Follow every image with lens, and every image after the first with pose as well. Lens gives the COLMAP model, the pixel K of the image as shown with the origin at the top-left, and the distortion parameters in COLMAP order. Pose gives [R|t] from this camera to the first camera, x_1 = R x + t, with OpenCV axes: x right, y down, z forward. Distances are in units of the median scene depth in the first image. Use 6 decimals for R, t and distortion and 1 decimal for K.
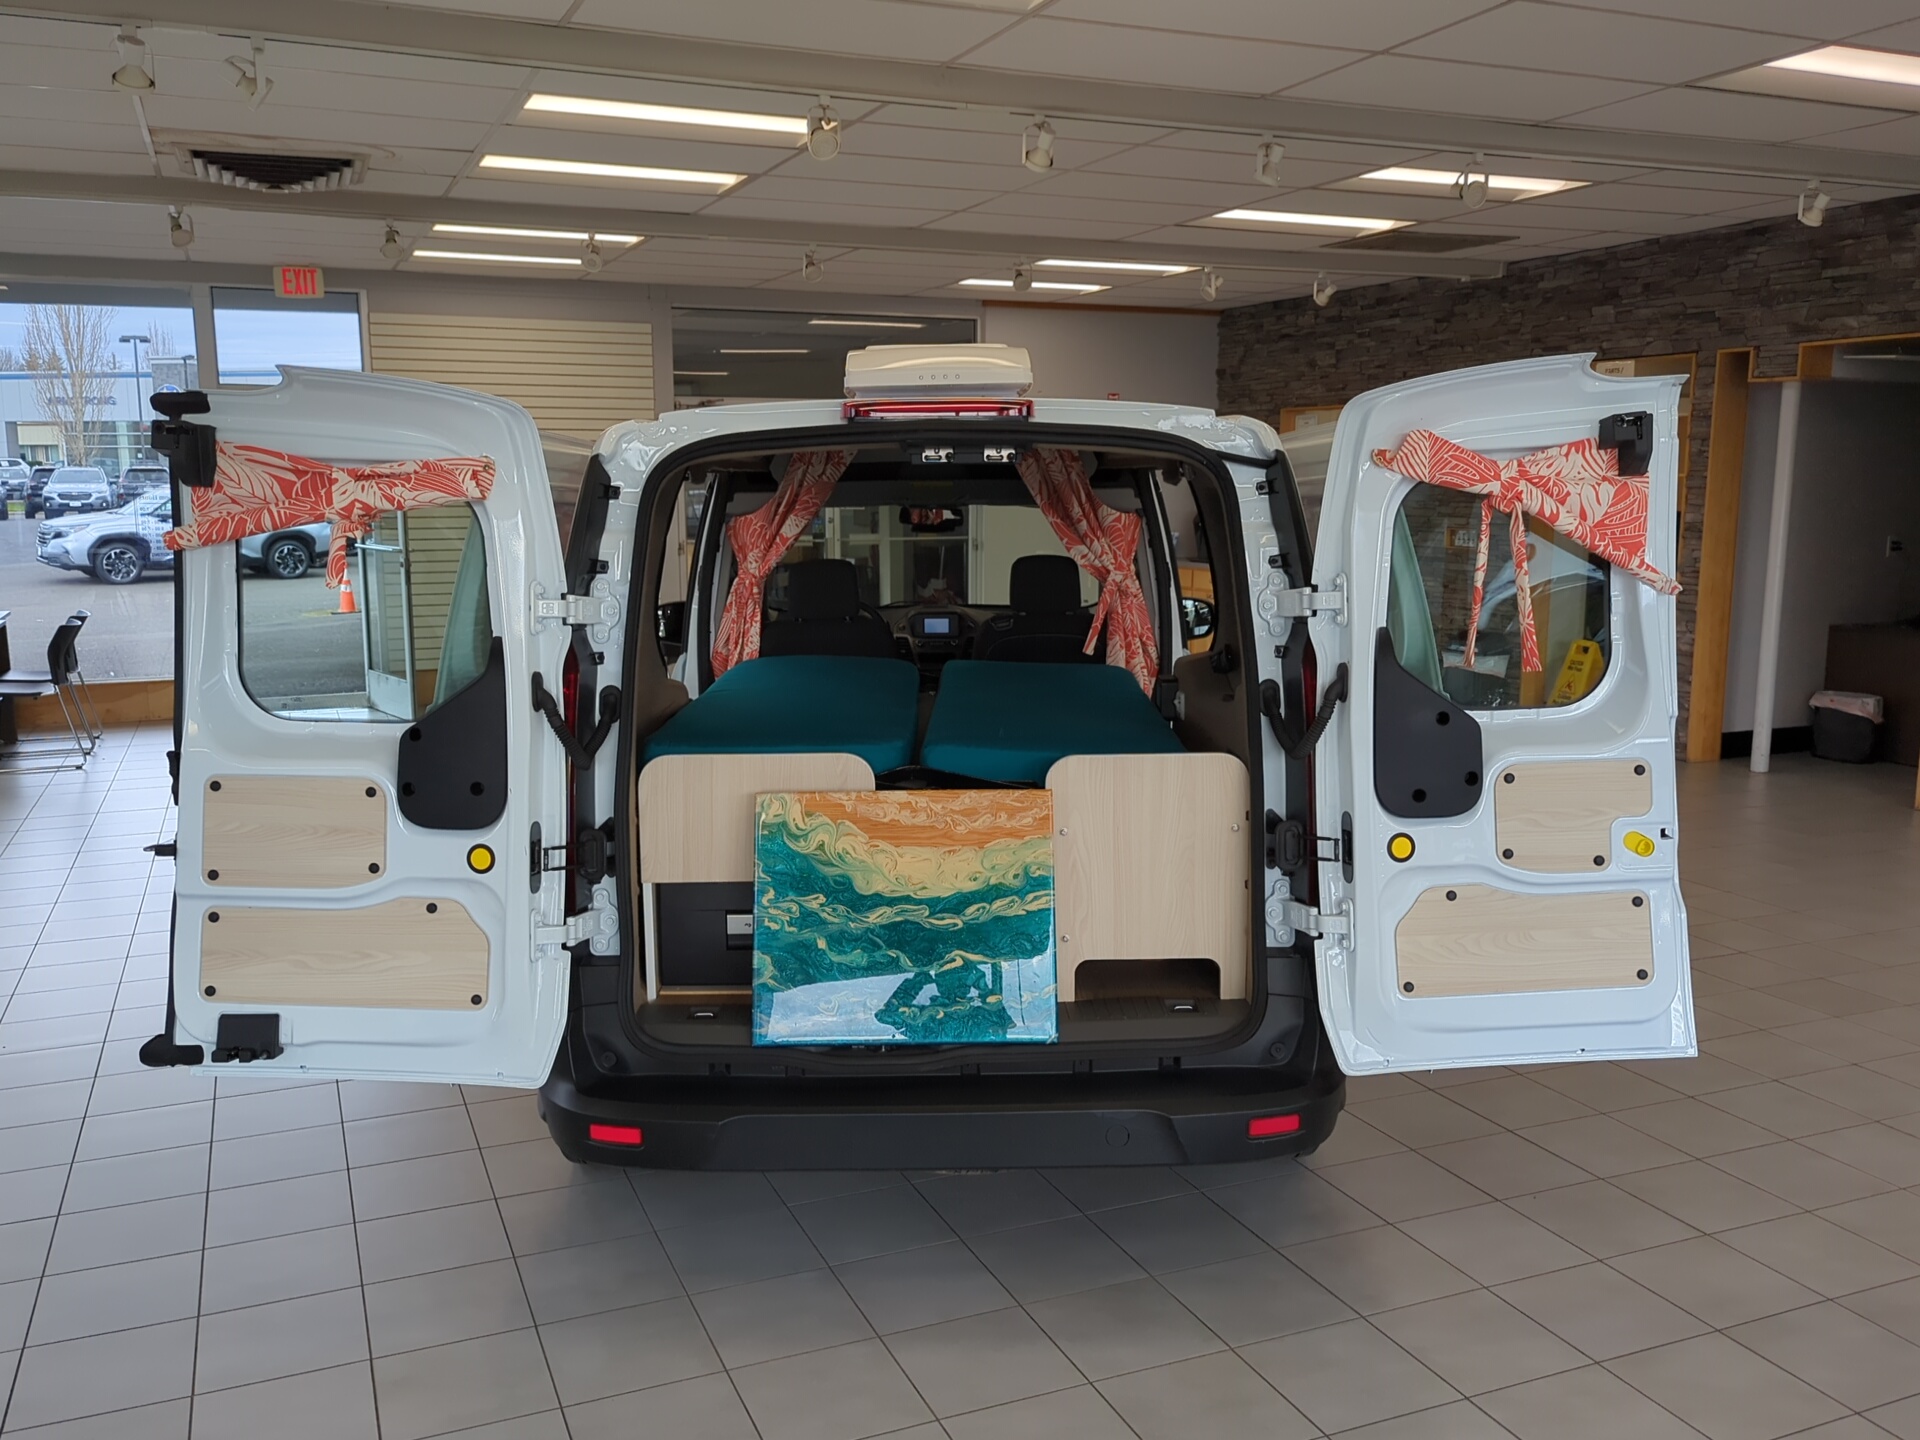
lens RADIAL K [[1531.7, 0, 960.0], [0, 1531.7, 720.0], [0, 0, 1]] dist [0.018127, -0.005220]
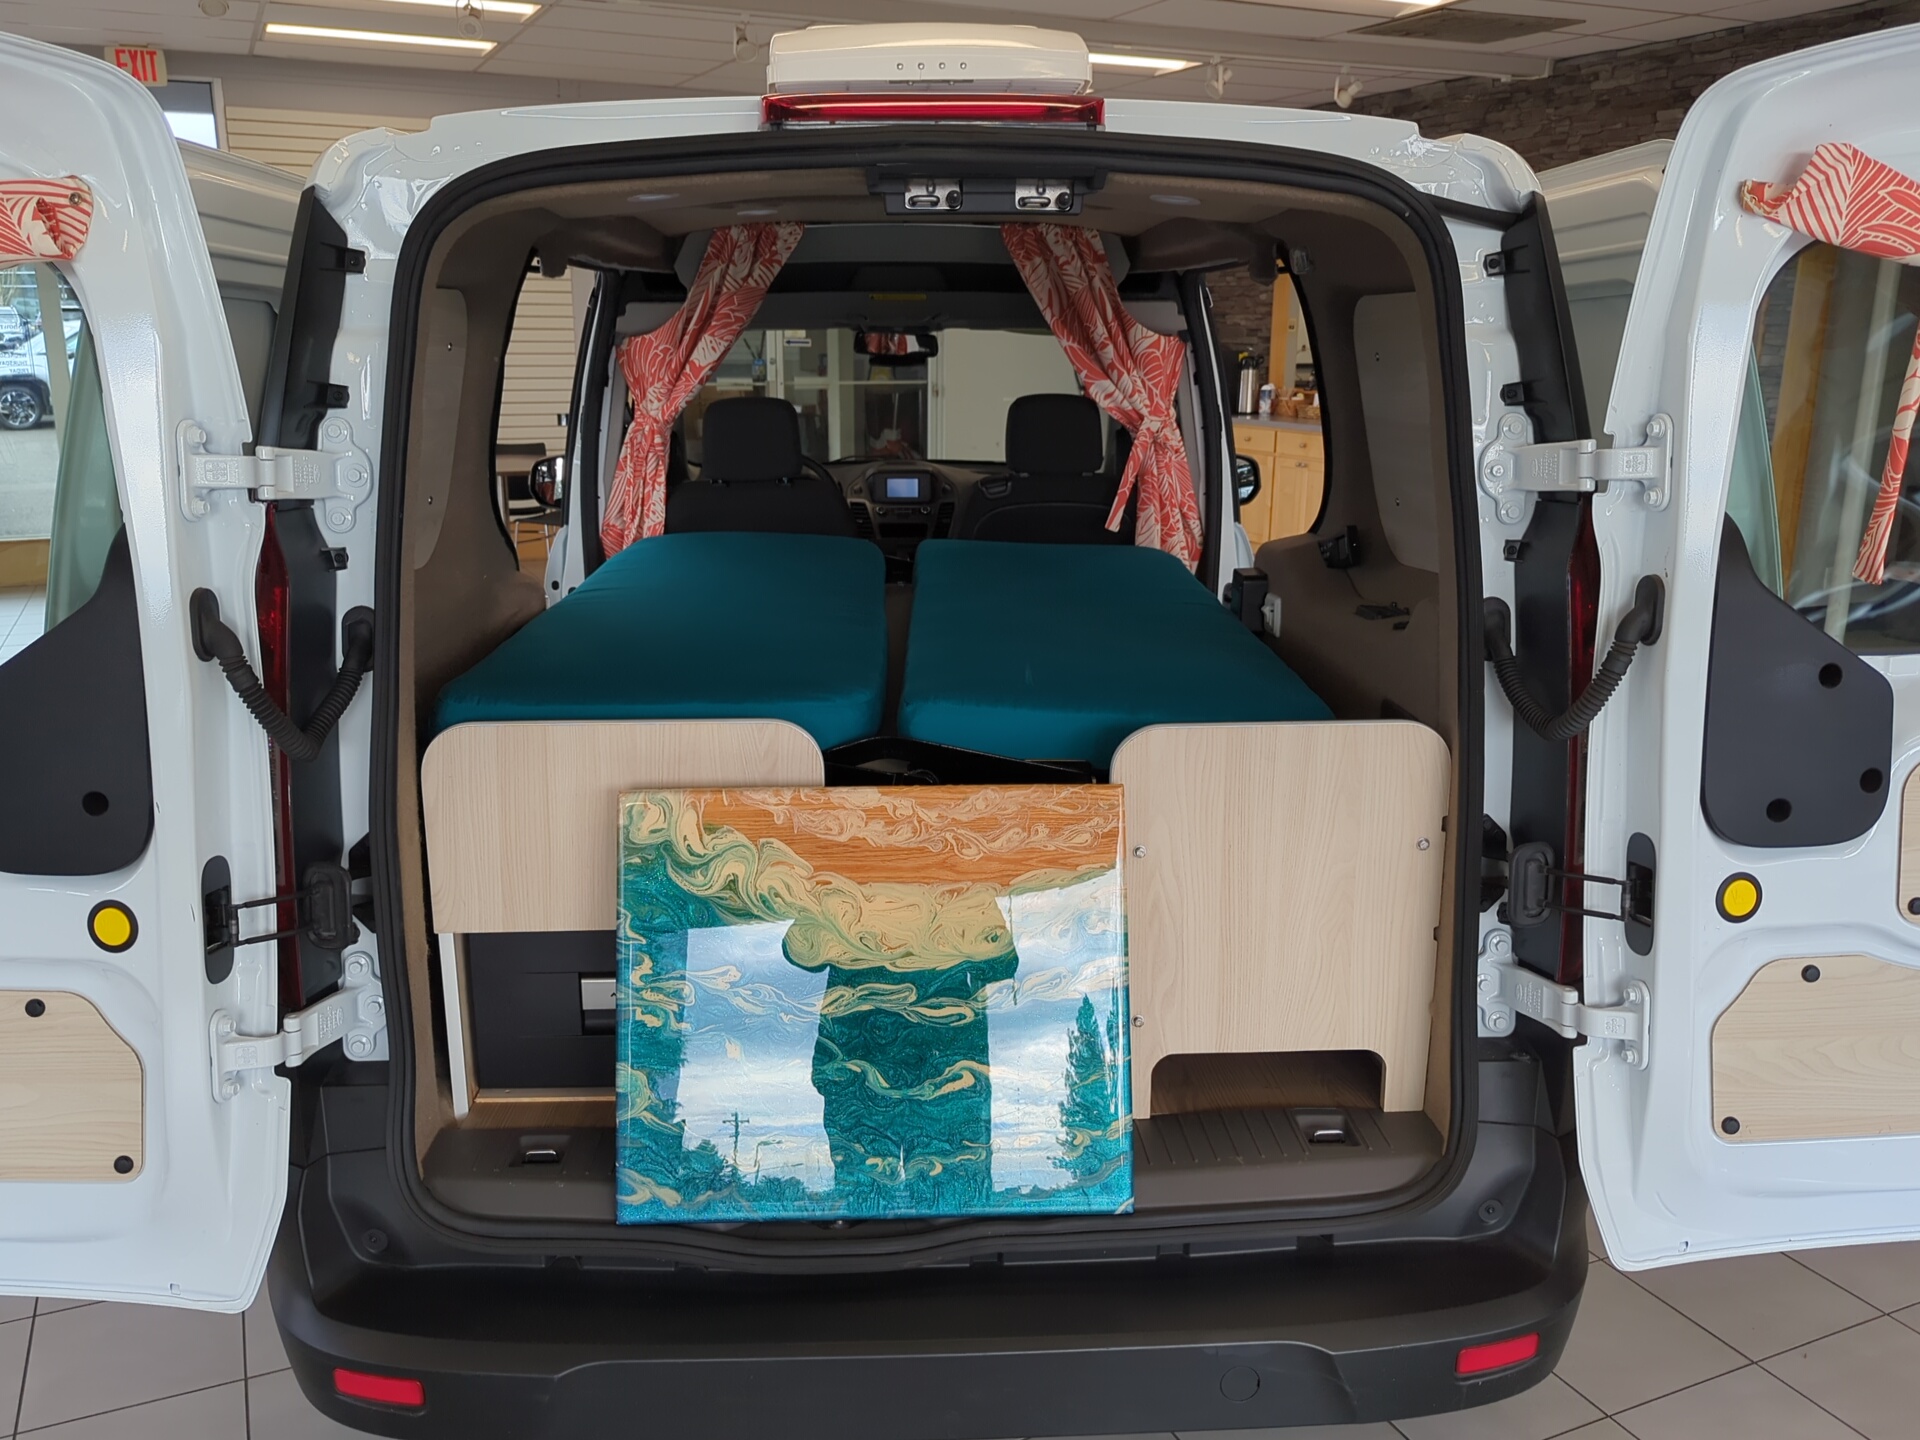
lens RADIAL K [[1531.7, 0, 960.0], [0, 1531.7, 720.0], [0, 0, 1]] dist [0.018127, -0.005220]
pose [[0.999473, -0.000660, 0.032469, -0.022327], [-0.002425, 0.995484, 0.094899, -0.035422], [-0.032385, -0.094927, 0.994957, 0.417598]]
